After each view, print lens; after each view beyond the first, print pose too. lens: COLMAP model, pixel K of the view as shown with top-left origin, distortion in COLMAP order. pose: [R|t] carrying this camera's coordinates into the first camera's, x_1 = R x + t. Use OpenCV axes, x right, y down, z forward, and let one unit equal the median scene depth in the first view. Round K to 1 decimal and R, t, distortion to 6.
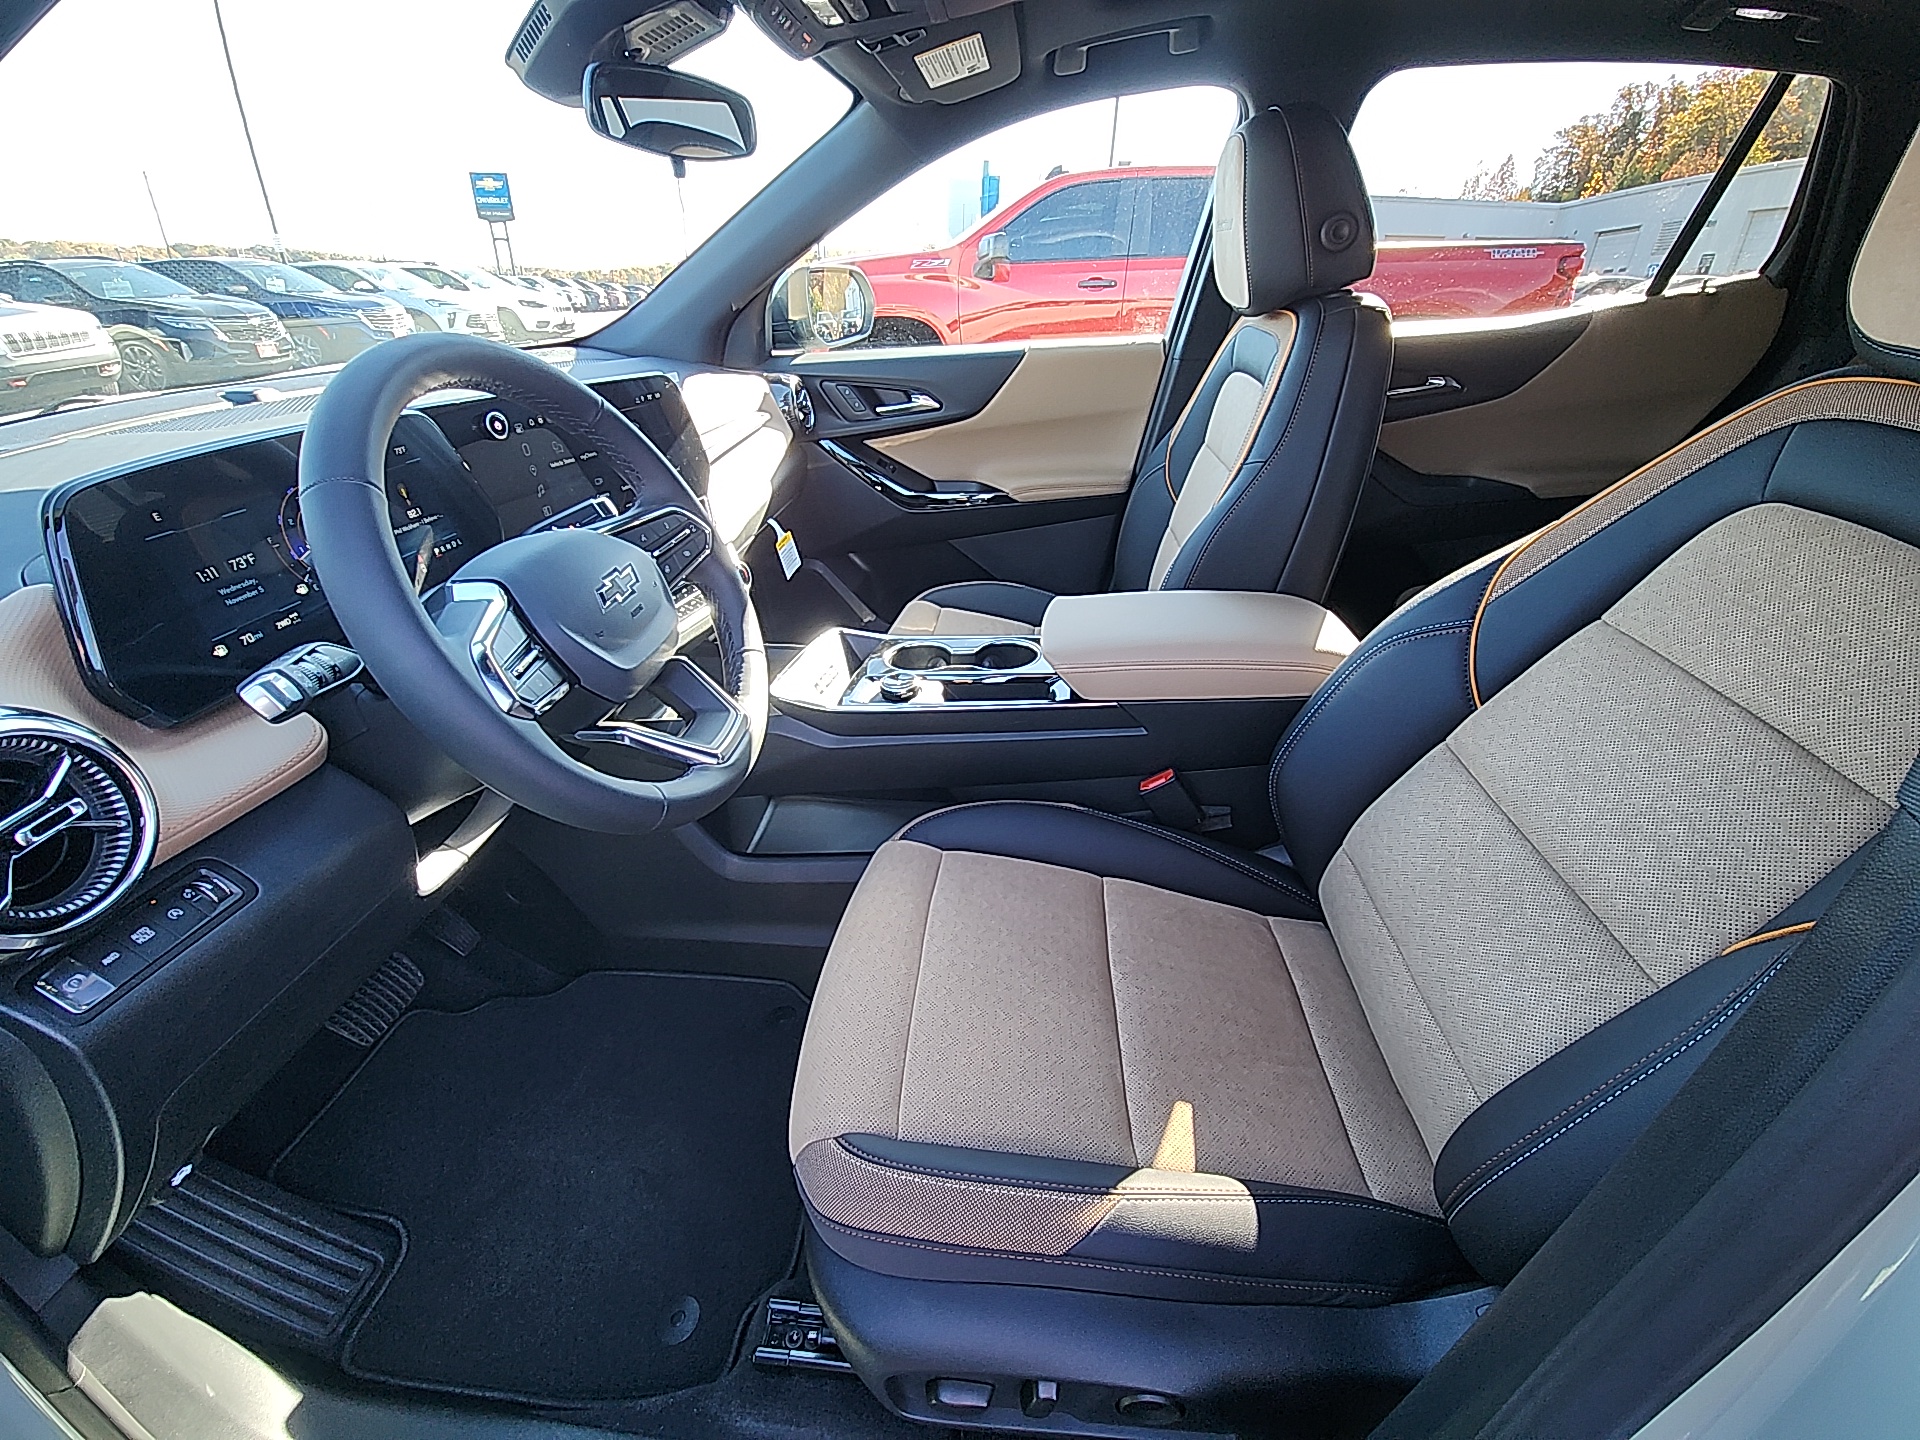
lens RADIAL K [[762.6, 0, 960.8], [0, 762.6, 697.1], [0, 0, 1]] dist [0.011932, -0.007699]
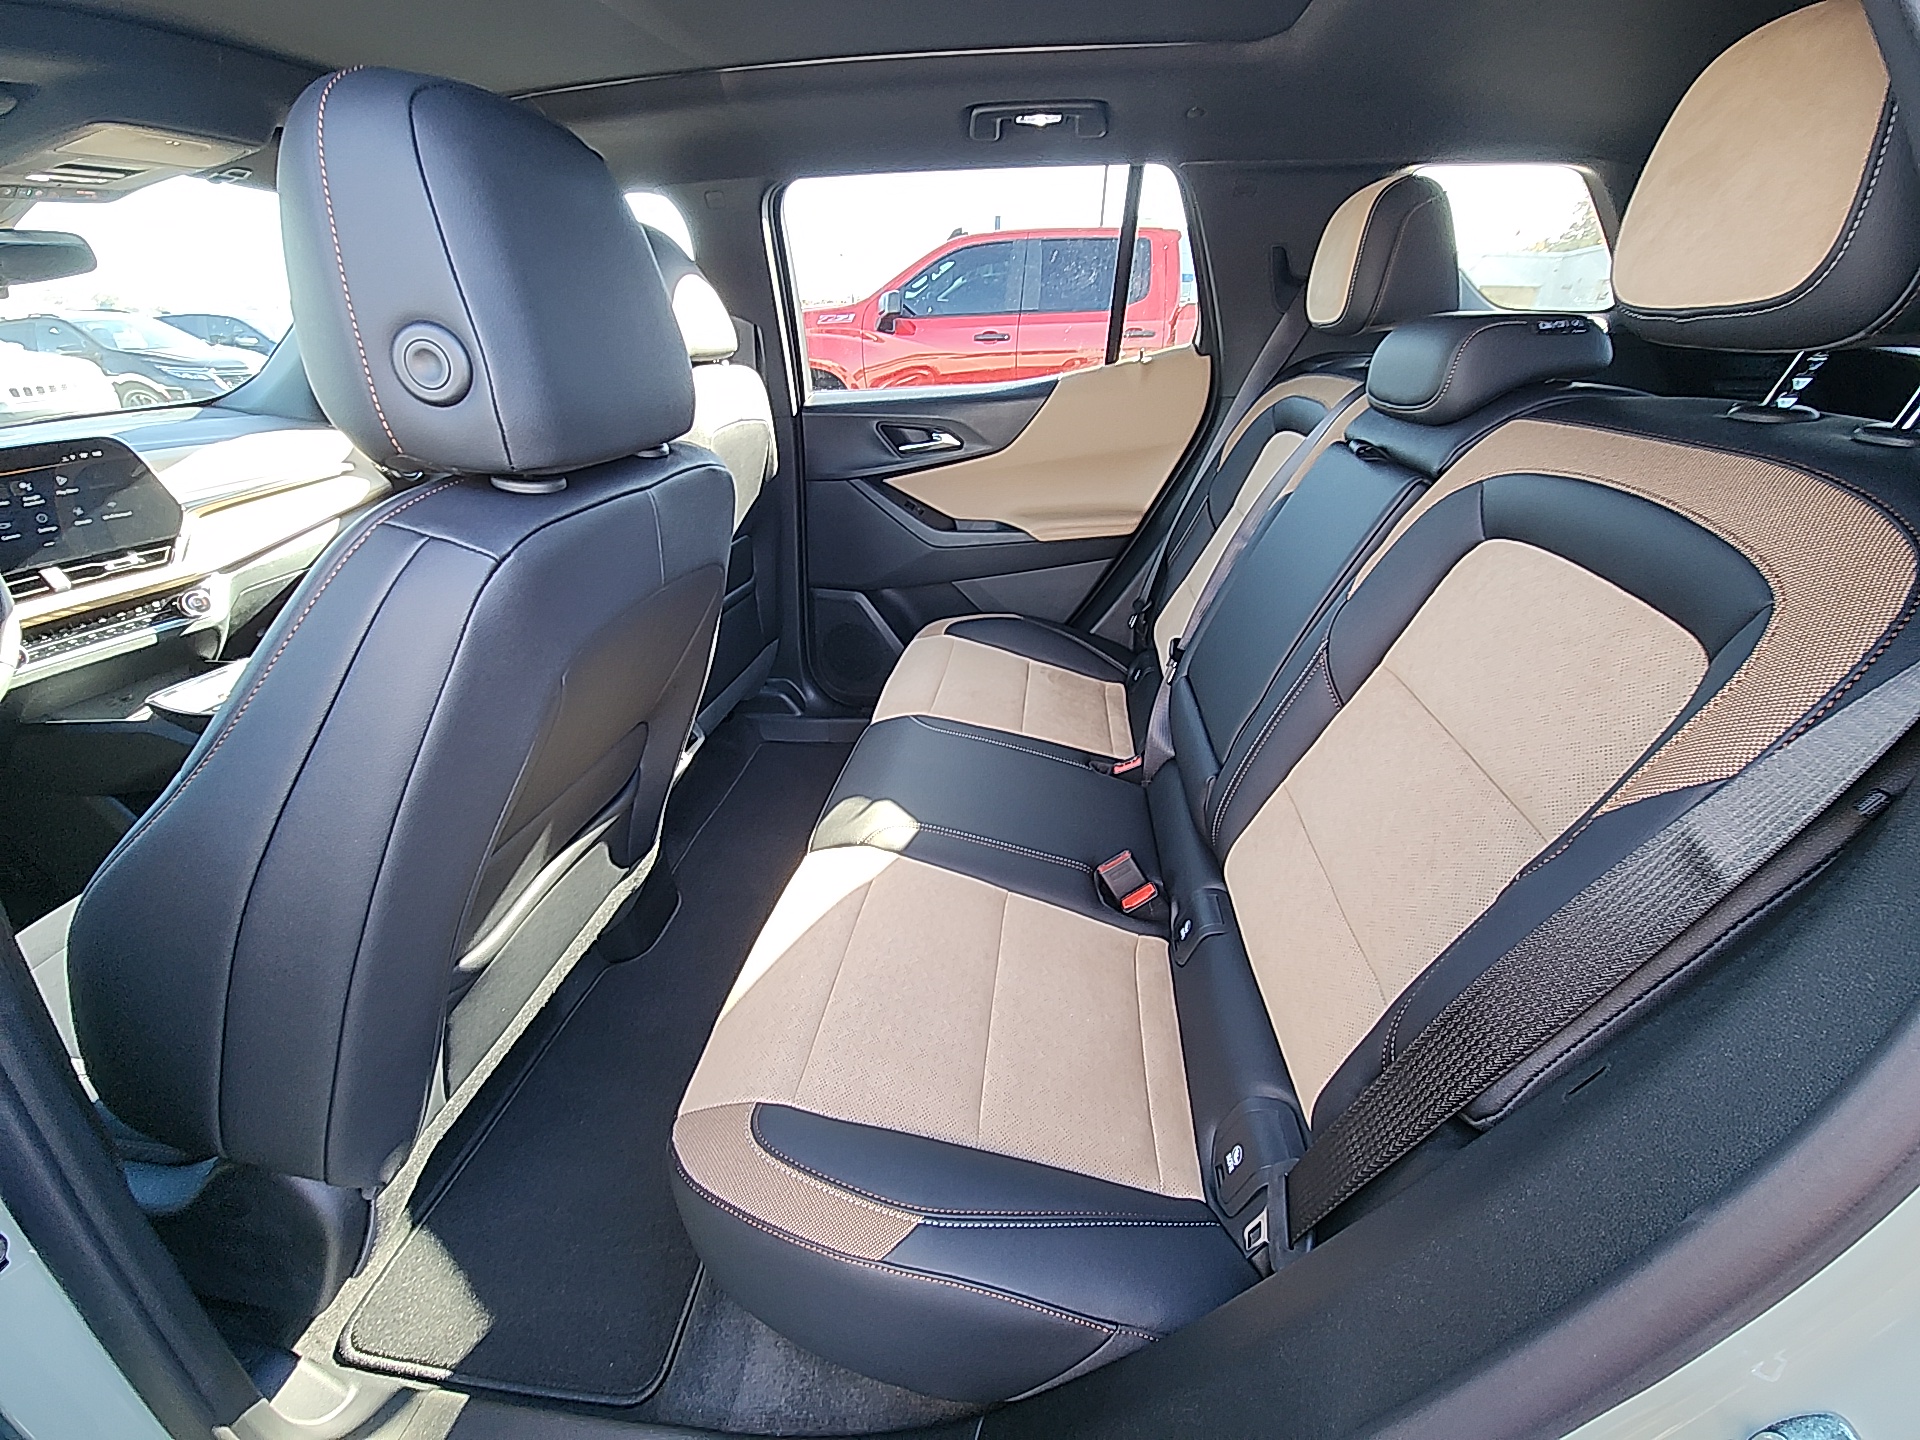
lens RADIAL K [[768.0, 0, 952.5], [0, 768.0, 707.6], [0, 0, 1]] dist [0.013195, -0.012687]
pose [[0.998892, 0.020029, -0.042583, 0.823127], [-0.021781, 0.998918, -0.041099, 0.017229], [0.041714, 0.041981, 0.998247, -0.096190]]
